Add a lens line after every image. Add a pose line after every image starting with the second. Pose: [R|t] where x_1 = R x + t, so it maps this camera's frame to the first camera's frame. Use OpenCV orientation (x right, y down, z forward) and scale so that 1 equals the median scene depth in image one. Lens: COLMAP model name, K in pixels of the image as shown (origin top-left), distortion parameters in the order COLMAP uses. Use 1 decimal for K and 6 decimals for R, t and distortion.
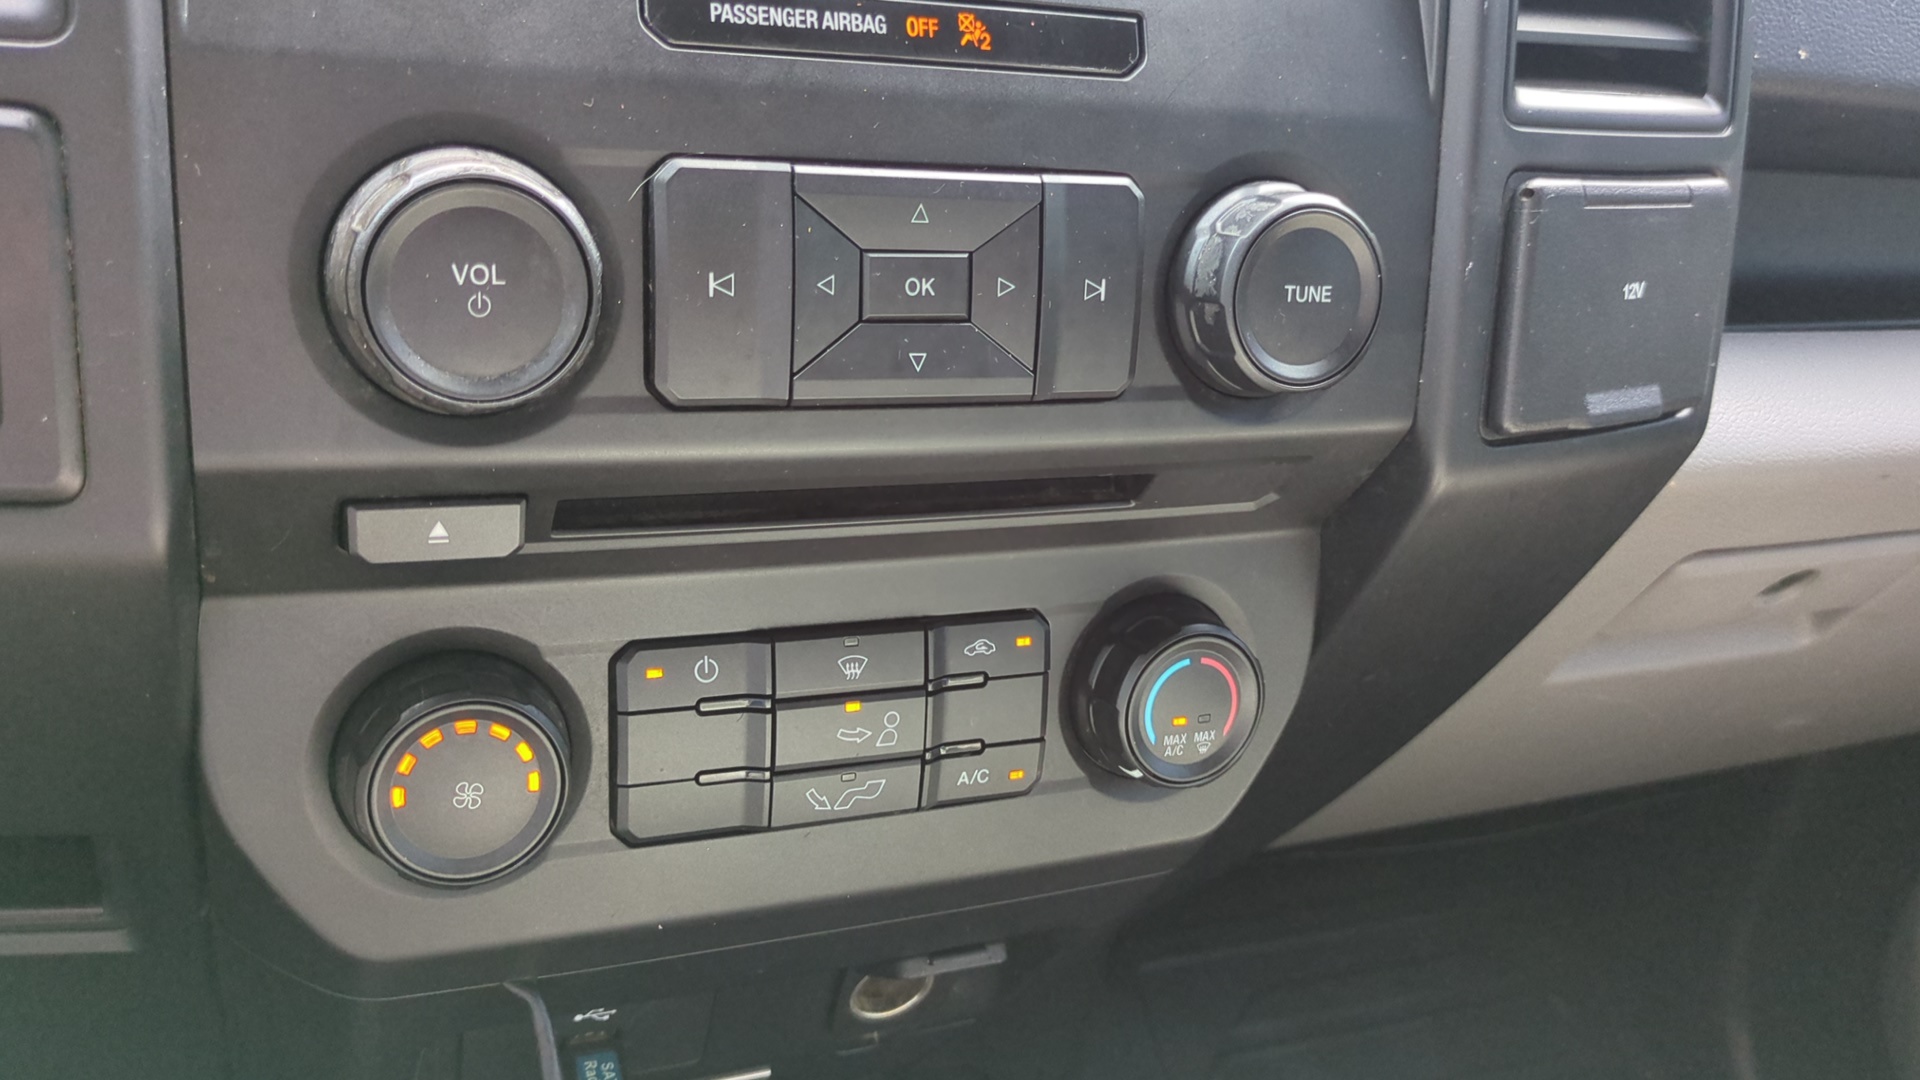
lens RADIAL K [[1749.2, 0, 960.0], [0, 1749.2, 540.0], [0, 0, 1]] dist [0.012620, 0.006955]
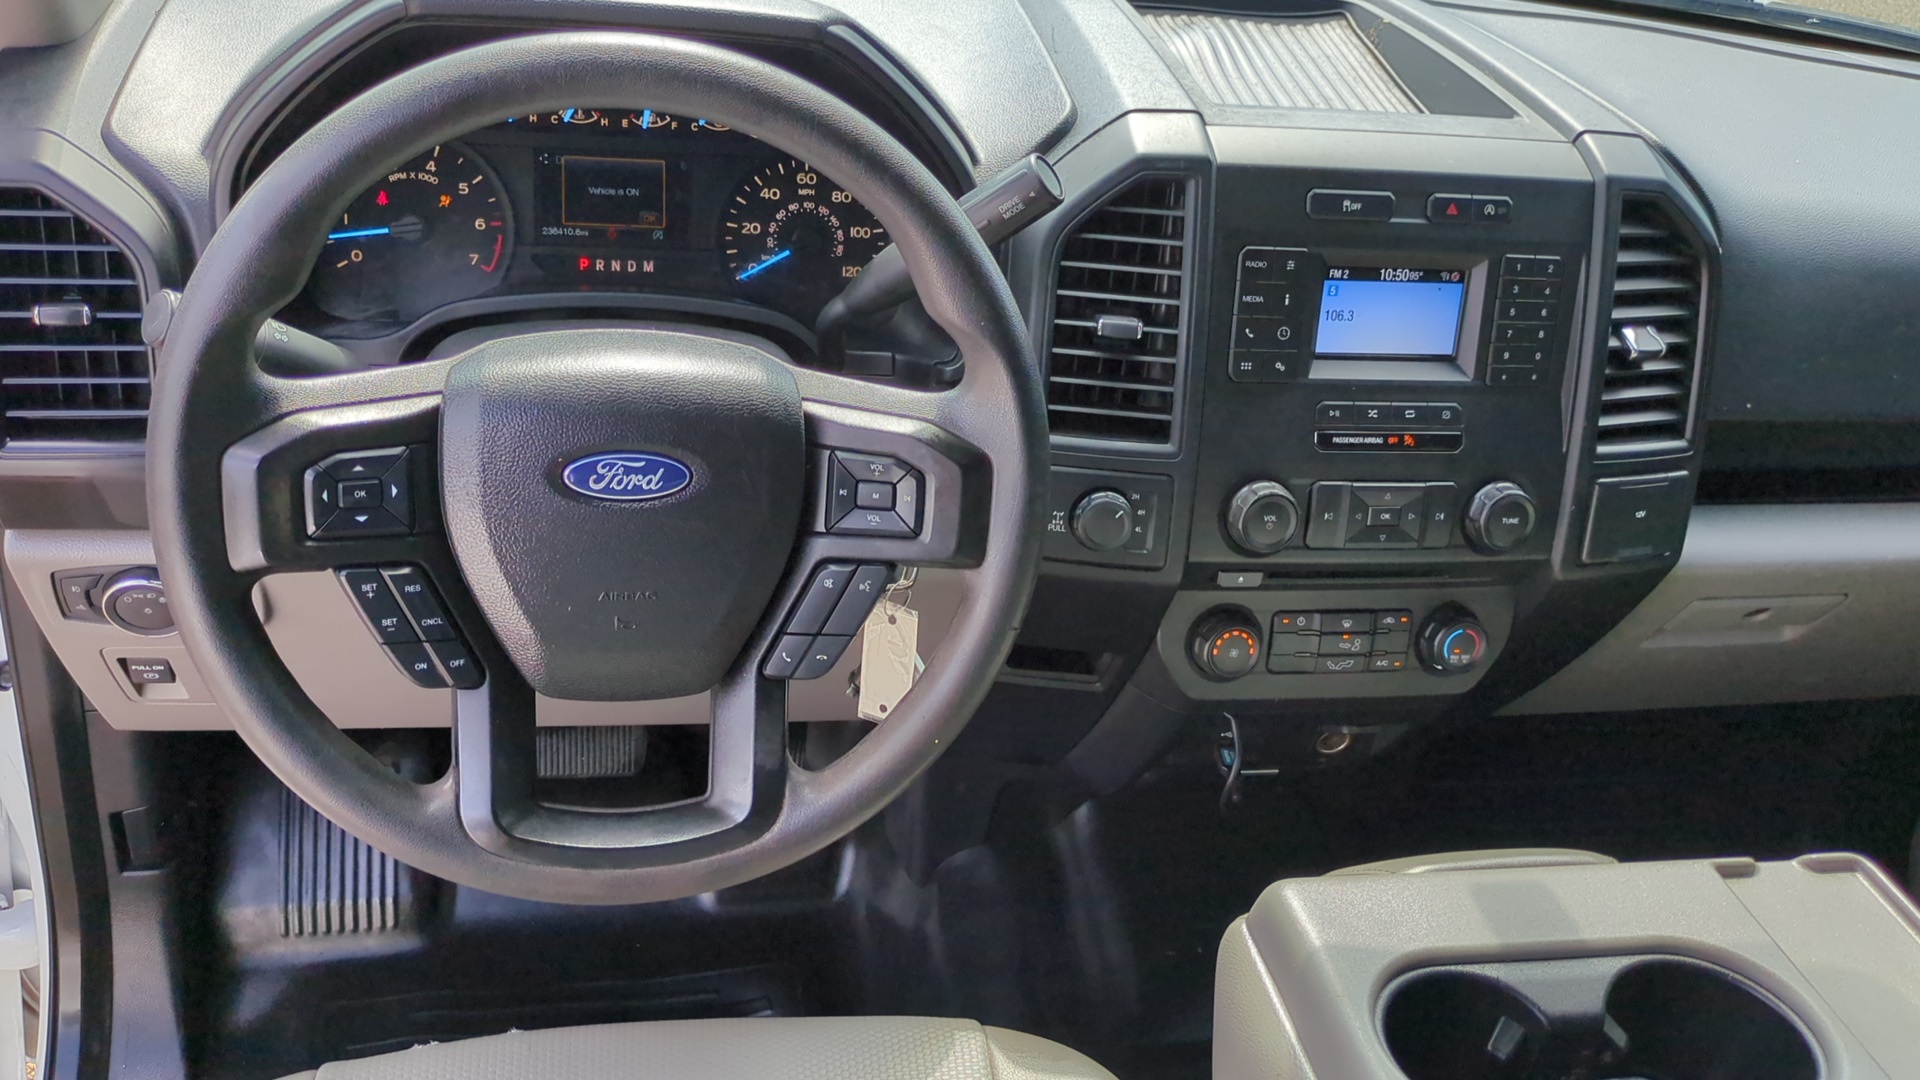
lens RADIAL K [[1749.2, 0, 960.0], [0, 1749.2, 540.0], [0, 0, 1]] dist [0.012620, 0.006955]
pose [[0.979281, 0.088333, -0.182224, -0.186309], [-0.074448, 0.993873, 0.081691, -0.283718], [0.188324, -0.066432, 0.979858, -2.207723]]
